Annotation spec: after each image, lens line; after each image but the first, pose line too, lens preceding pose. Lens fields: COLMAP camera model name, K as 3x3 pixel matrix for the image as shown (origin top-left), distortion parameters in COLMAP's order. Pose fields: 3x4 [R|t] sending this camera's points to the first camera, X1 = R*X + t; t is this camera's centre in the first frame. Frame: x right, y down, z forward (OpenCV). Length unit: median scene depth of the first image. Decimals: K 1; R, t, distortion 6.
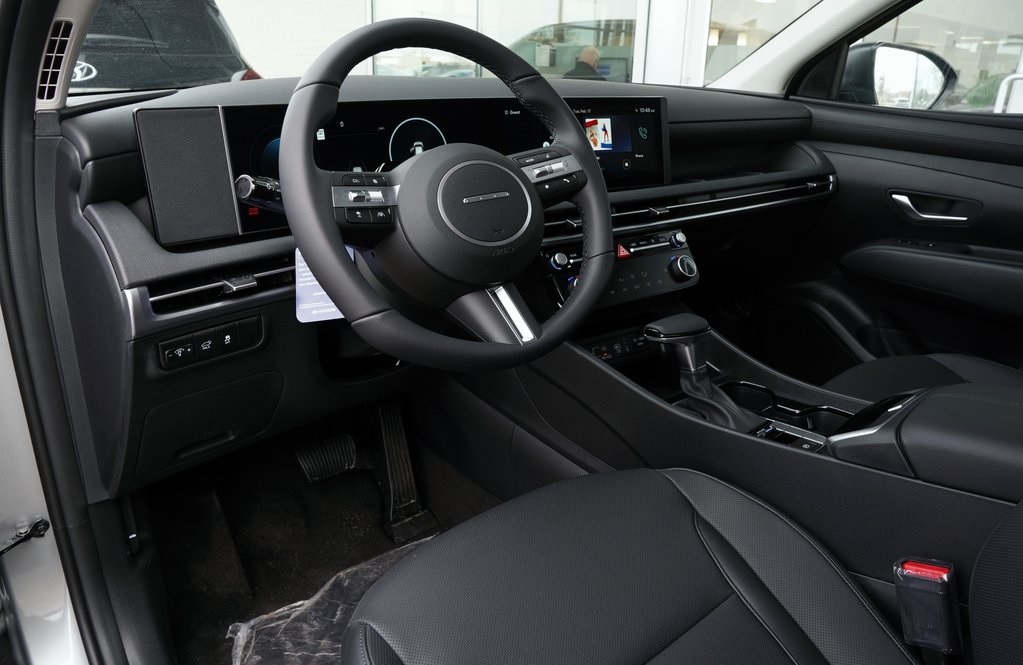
lens RADIAL K [[715.5, 0, 509.5], [0, 715.5, 337.1], [0, 0, 1]] dist [-0.084649, 0.029097]
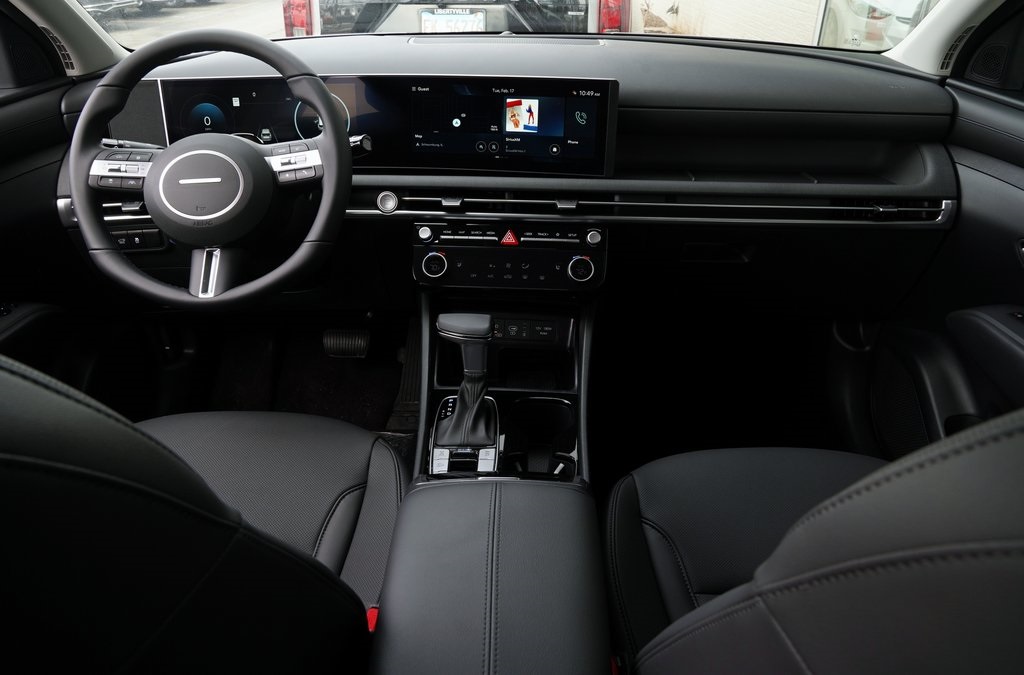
lens RADIAL K [[712.1, 0, 508.7], [0, 712.1, 333.1], [0, 0, 1]] dist [-0.125532, 0.087118]
pose [[0.759382, 0.310711, -0.571663, 0.763989], [-0.219955, 0.949473, 0.223877, -0.216214], [0.612339, -0.044268, 0.789355, 0.214744]]
